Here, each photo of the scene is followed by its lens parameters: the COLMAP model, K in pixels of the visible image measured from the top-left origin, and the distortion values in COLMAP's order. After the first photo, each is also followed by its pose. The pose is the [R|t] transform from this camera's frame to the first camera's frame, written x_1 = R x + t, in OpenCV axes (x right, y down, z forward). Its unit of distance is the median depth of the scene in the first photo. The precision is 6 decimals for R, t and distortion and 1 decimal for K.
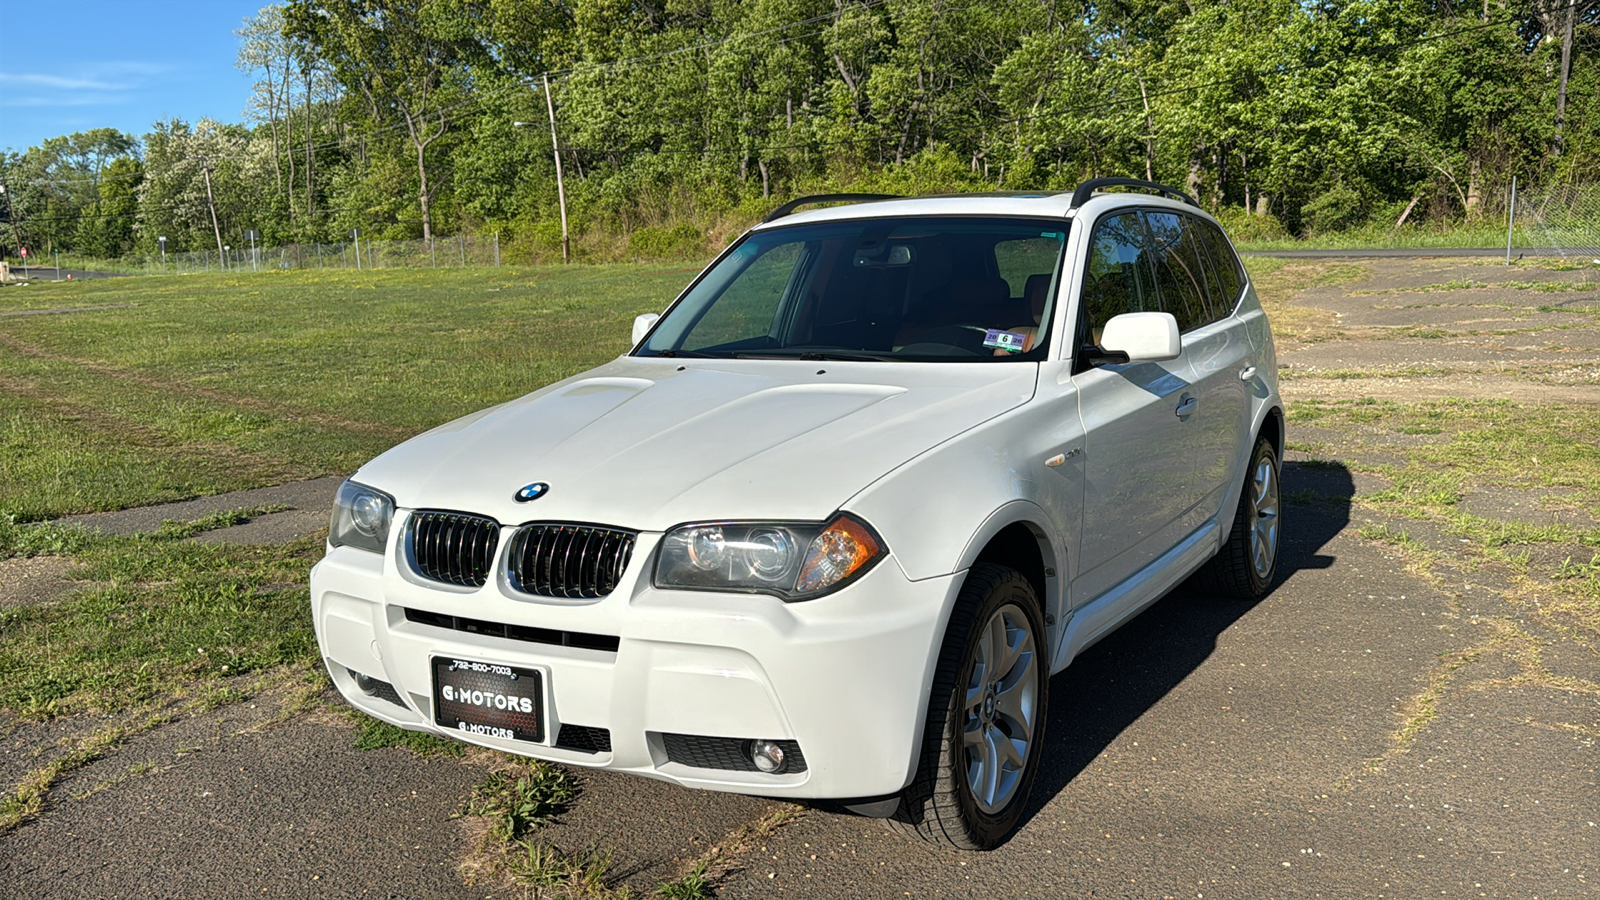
lens RADIAL K [[1369.3, 0, 798.8], [0, 1369.3, 467.1], [0, 0, 1]] dist [0.140046, -0.254232]
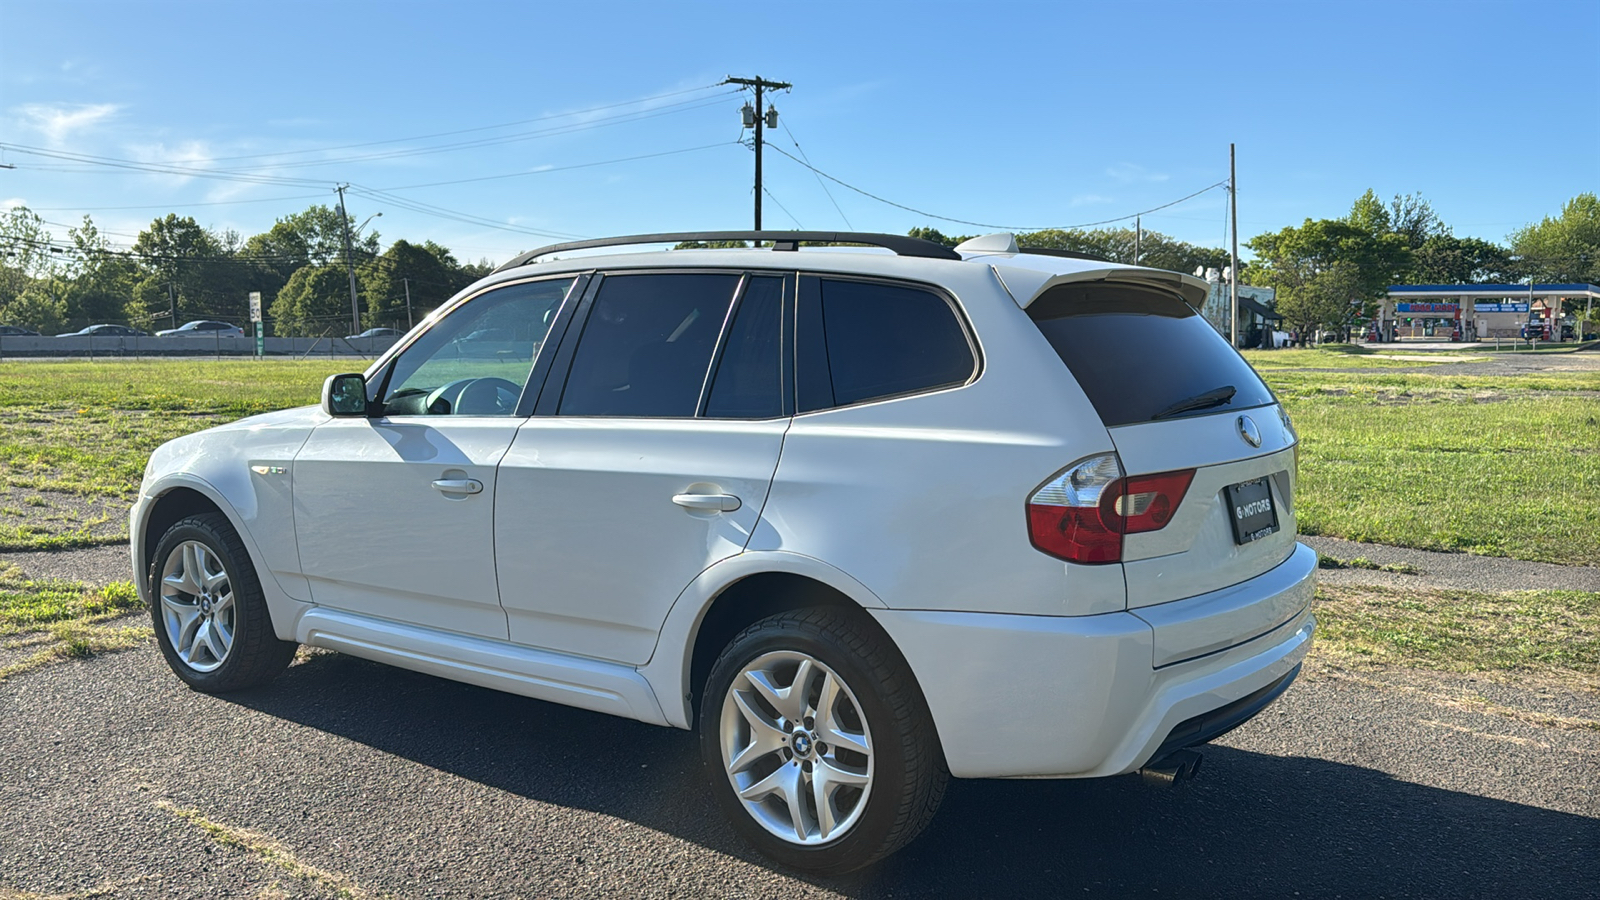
lens RADIAL K [[1369.3, 0, 798.5], [0, 1369.3, 449.8], [0, 0, 1]] dist [0.140046, -0.254232]
pose [[-0.101404, 0.116073, -0.988051, 0.065787], [-0.148017, 0.980356, 0.130360, -0.012435], [0.983772, 0.159467, -0.082231, 0.072251]]
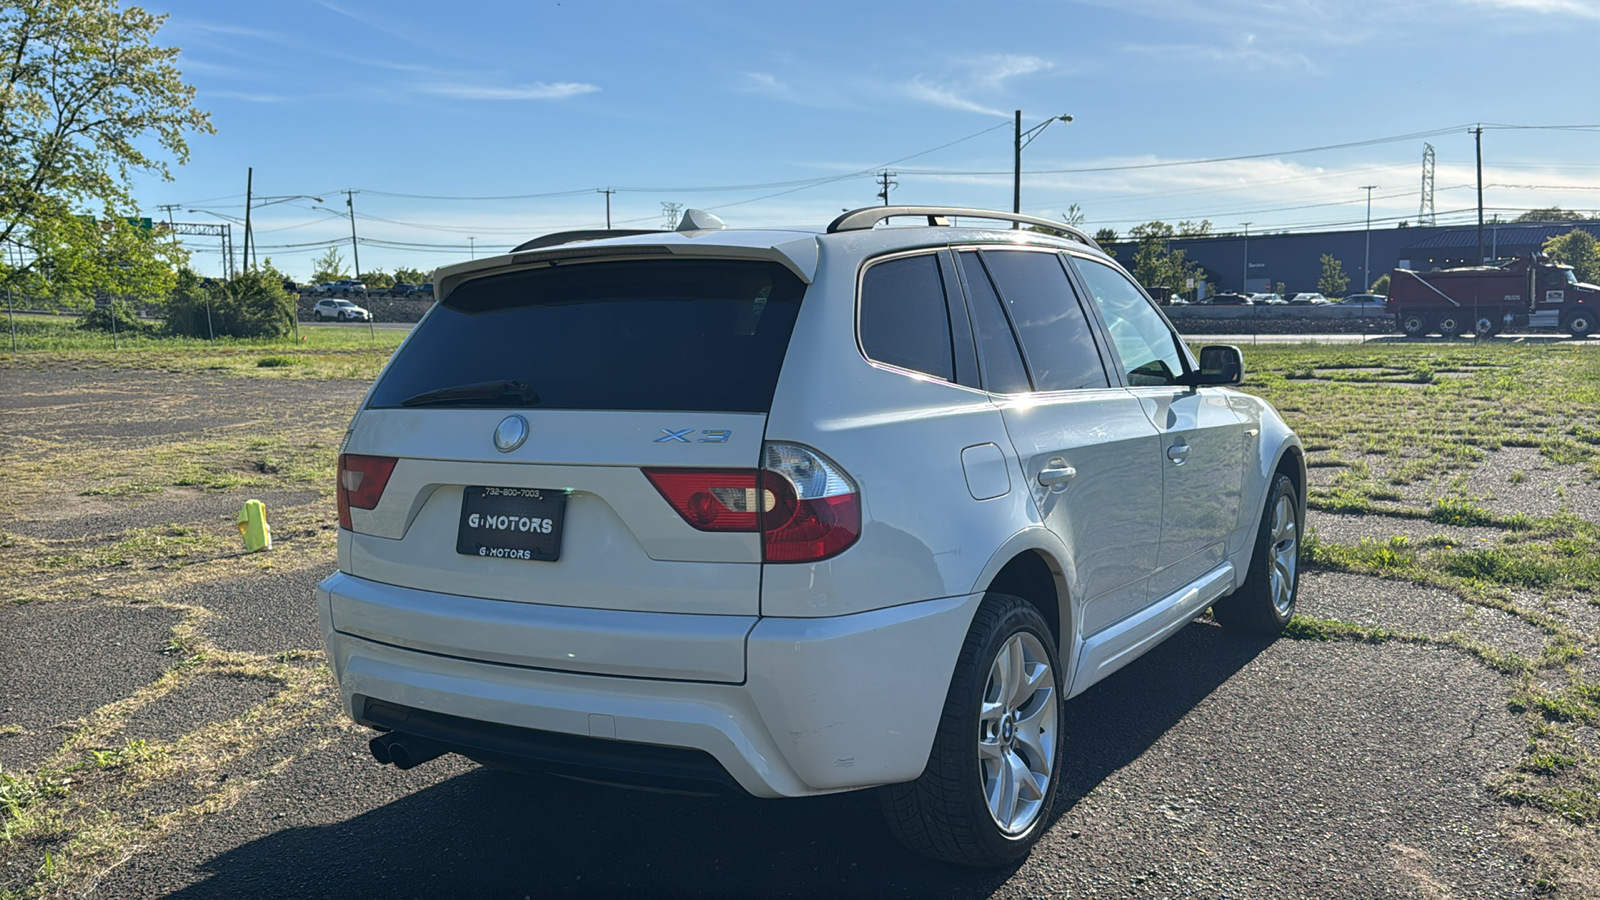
lens RADIAL K [[1369.3, 0, 792.0], [0, 1369.3, 460.7], [0, 0, 1]] dist [0.140046, -0.254232]
pose [[-0.998392, 0.047159, 0.031440, 0.010198], [0.053405, 0.968518, 0.243148, -0.017594], [-0.018984, 0.244436, -0.969480, 0.120729]]
